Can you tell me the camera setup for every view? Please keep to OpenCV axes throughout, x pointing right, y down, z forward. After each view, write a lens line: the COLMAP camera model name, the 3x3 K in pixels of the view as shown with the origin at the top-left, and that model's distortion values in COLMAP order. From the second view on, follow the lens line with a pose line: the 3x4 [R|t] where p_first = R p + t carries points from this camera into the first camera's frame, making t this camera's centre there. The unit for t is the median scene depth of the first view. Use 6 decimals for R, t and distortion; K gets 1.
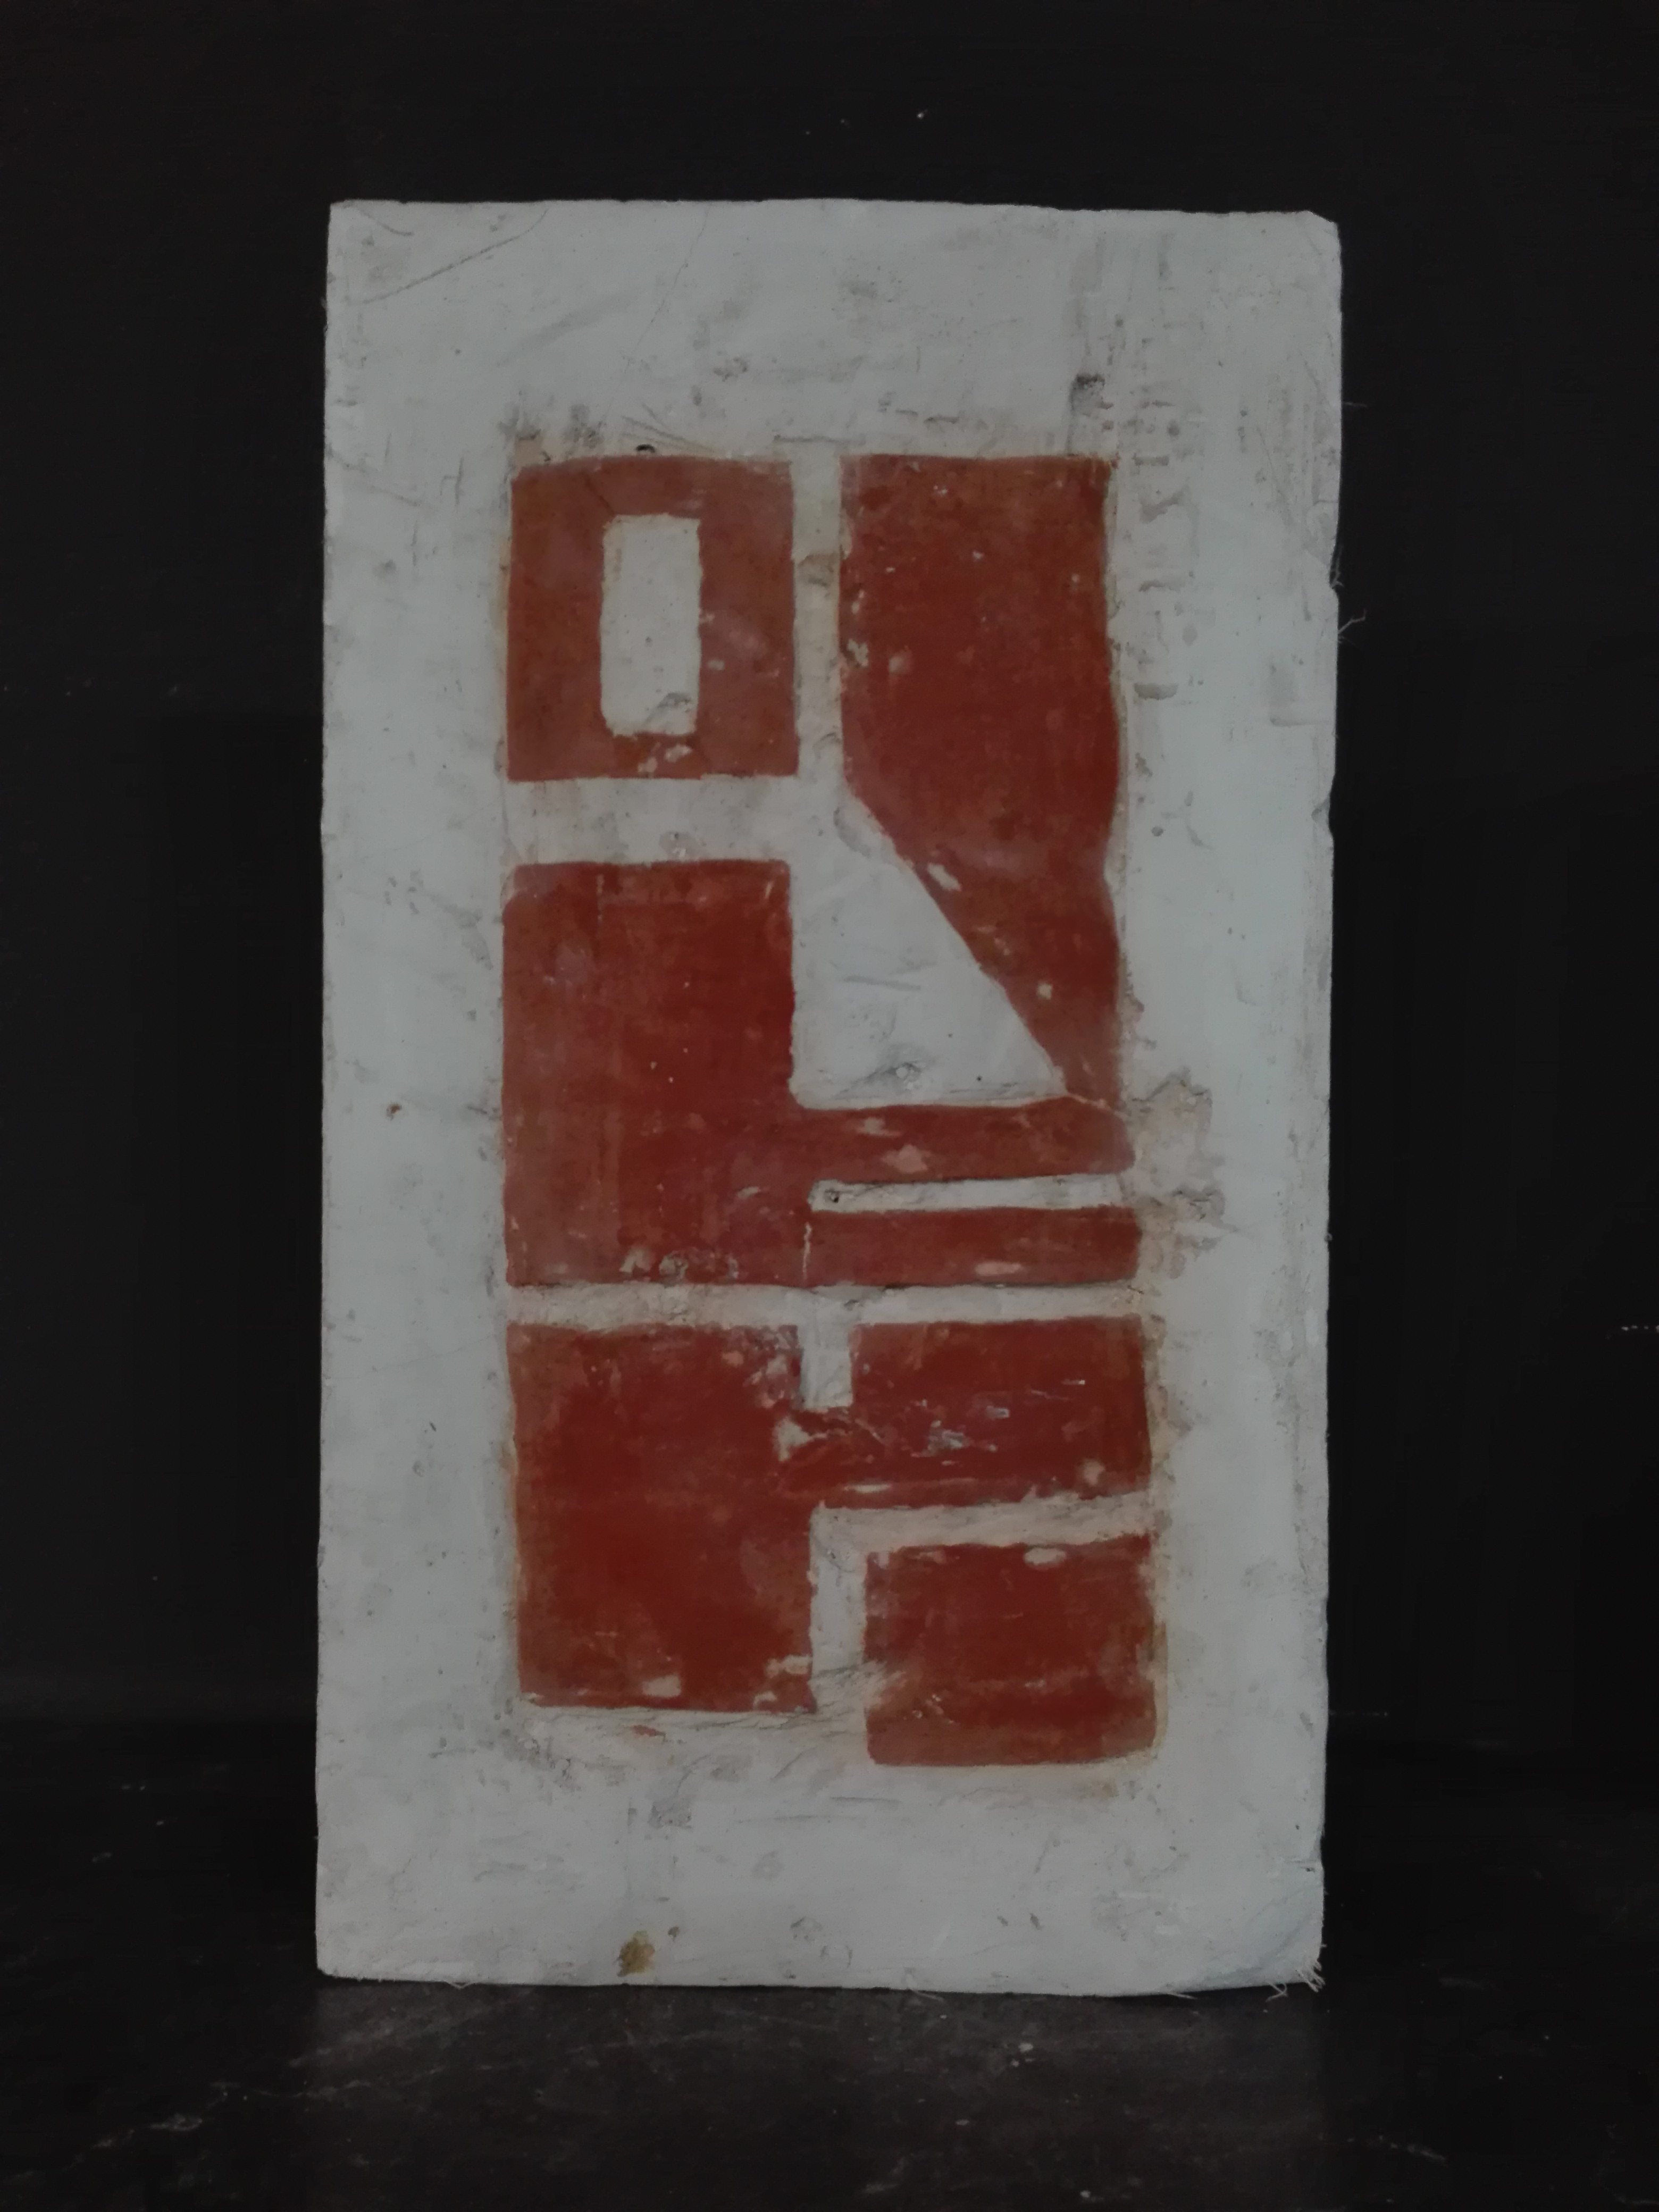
lens RADIAL K [[1765.3, 0, 829.5], [0, 1765.3, 1106.0], [0, 0, 1]] dist [0.128274, -0.286517]
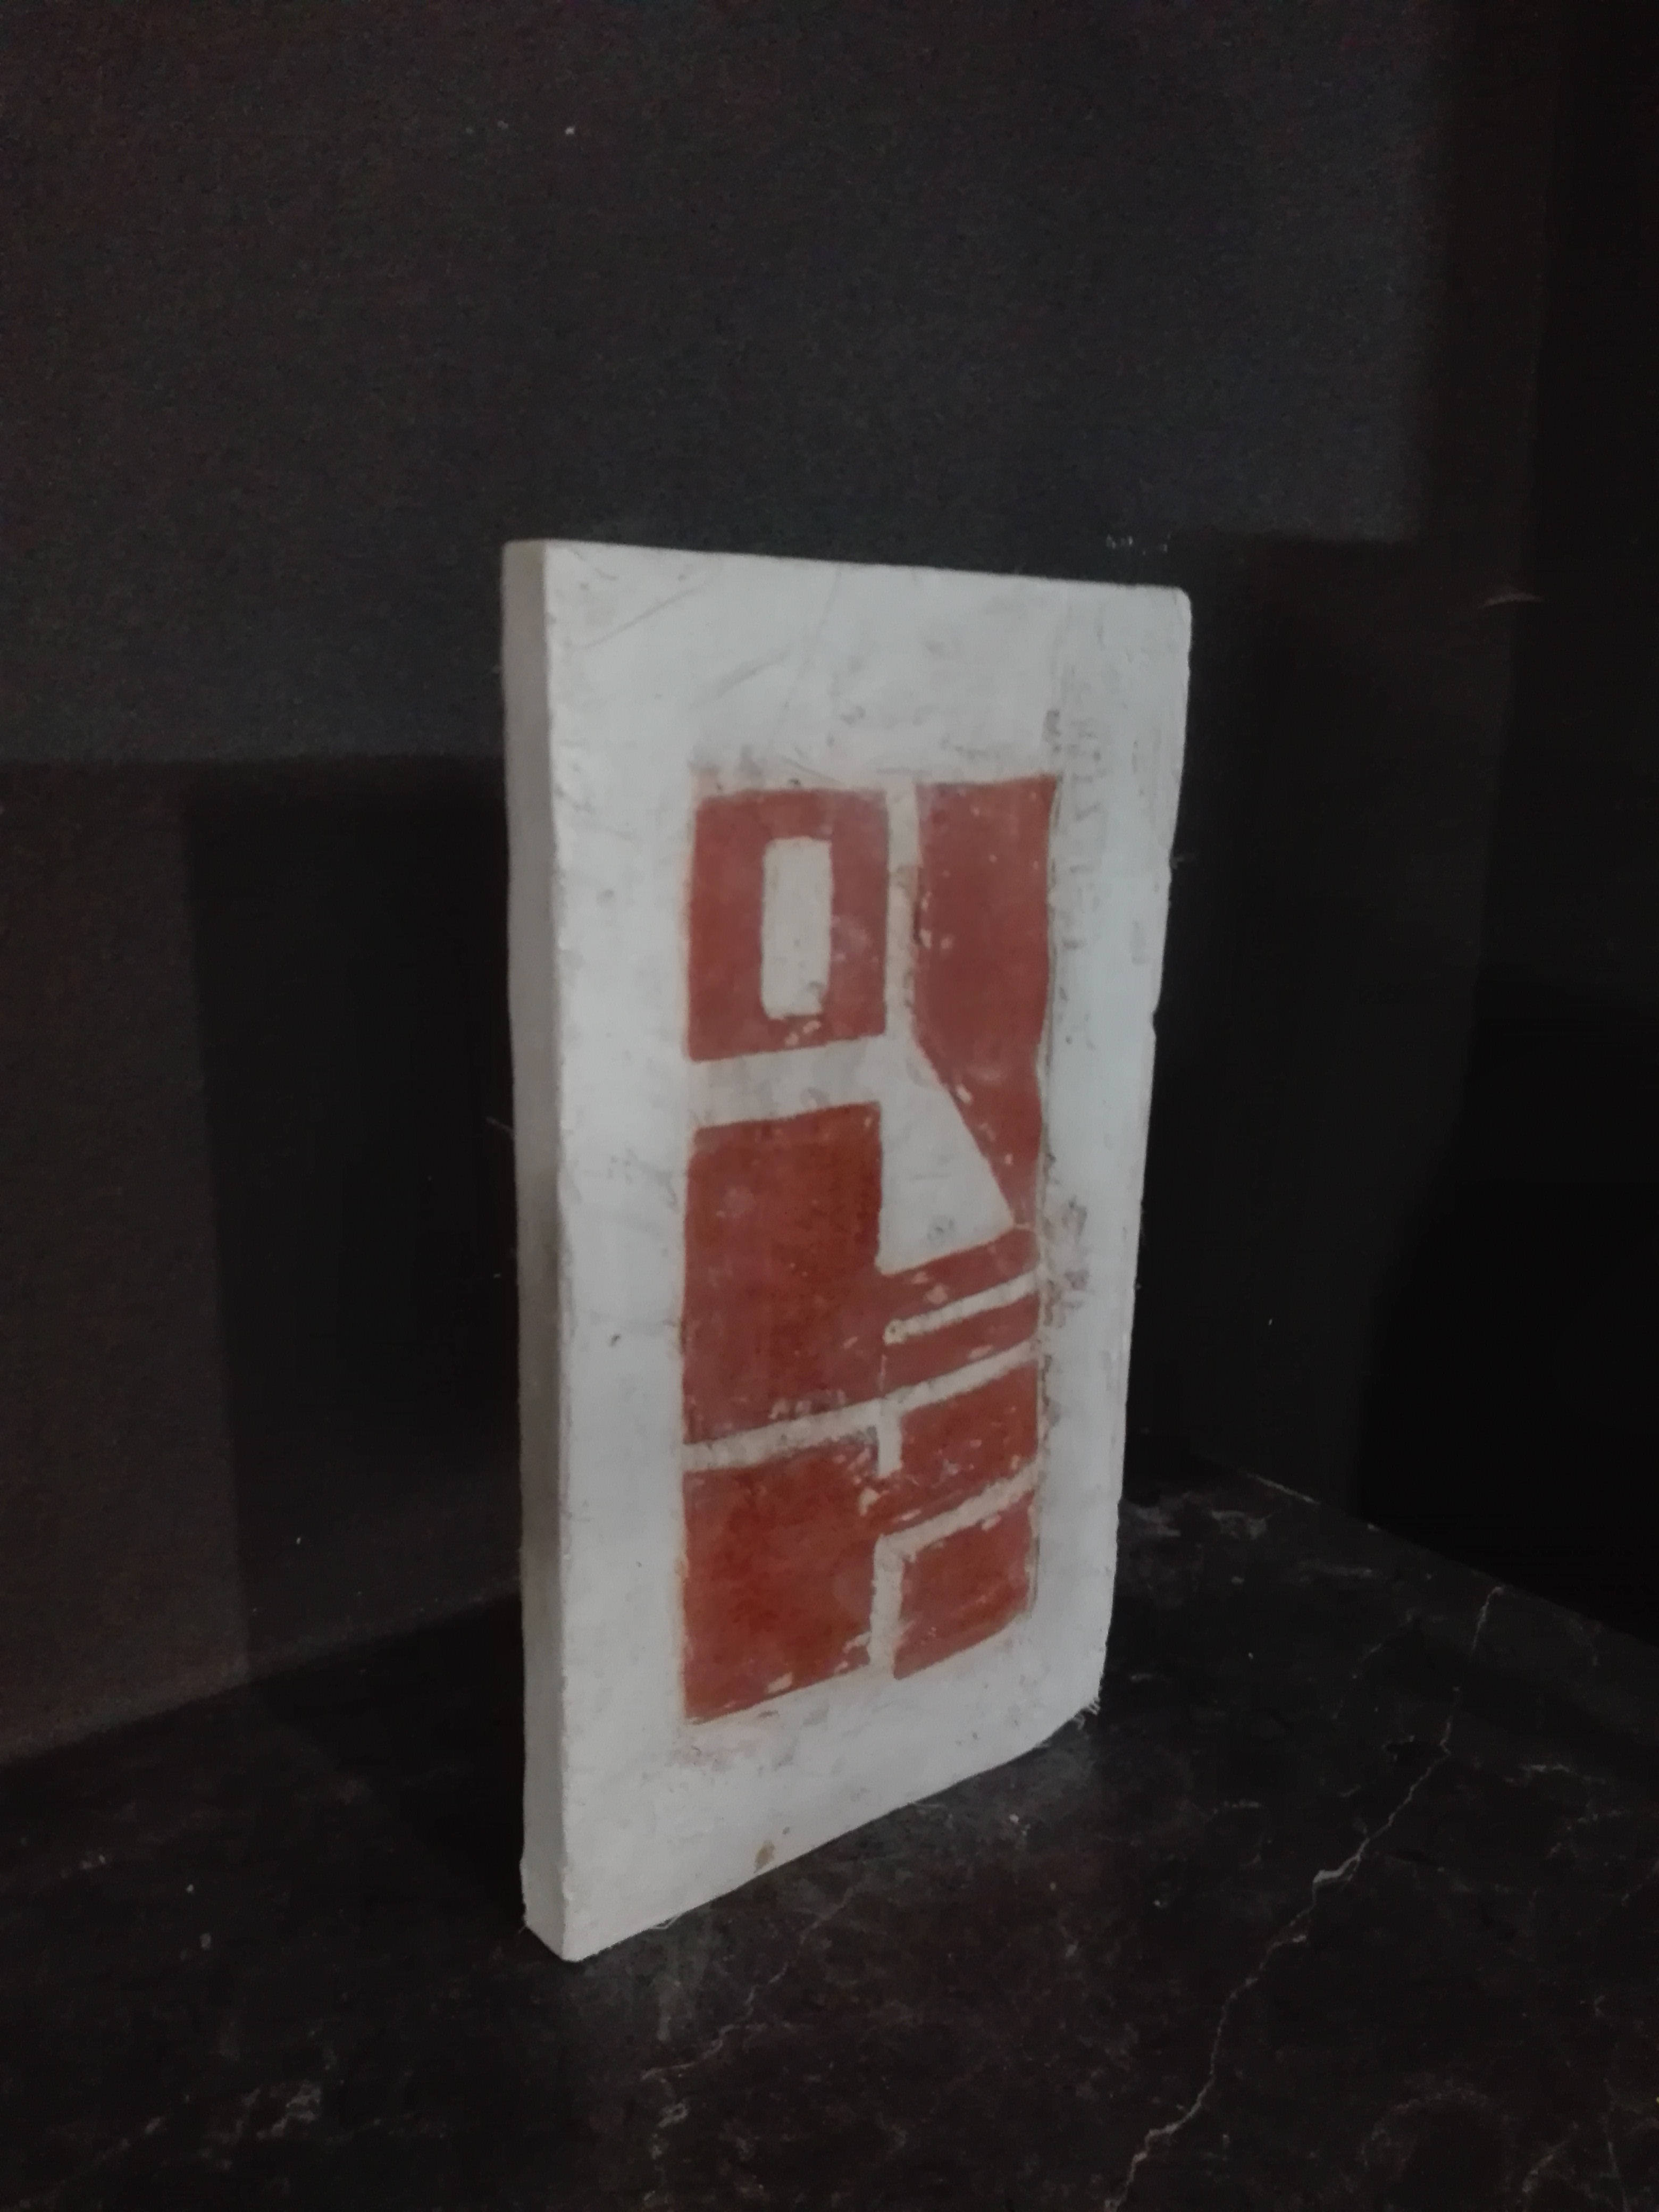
lens RADIAL K [[1765.3, 0, 829.5], [0, 1765.3, 1106.0], [0, 0, 1]] dist [0.128274, -0.286517]
pose [[0.783517, -0.139873, 0.605423, -0.841679], [-0.037073, 0.962076, 0.270251, -0.484215], [-0.620263, -0.234191, 0.748617, 0.040672]]
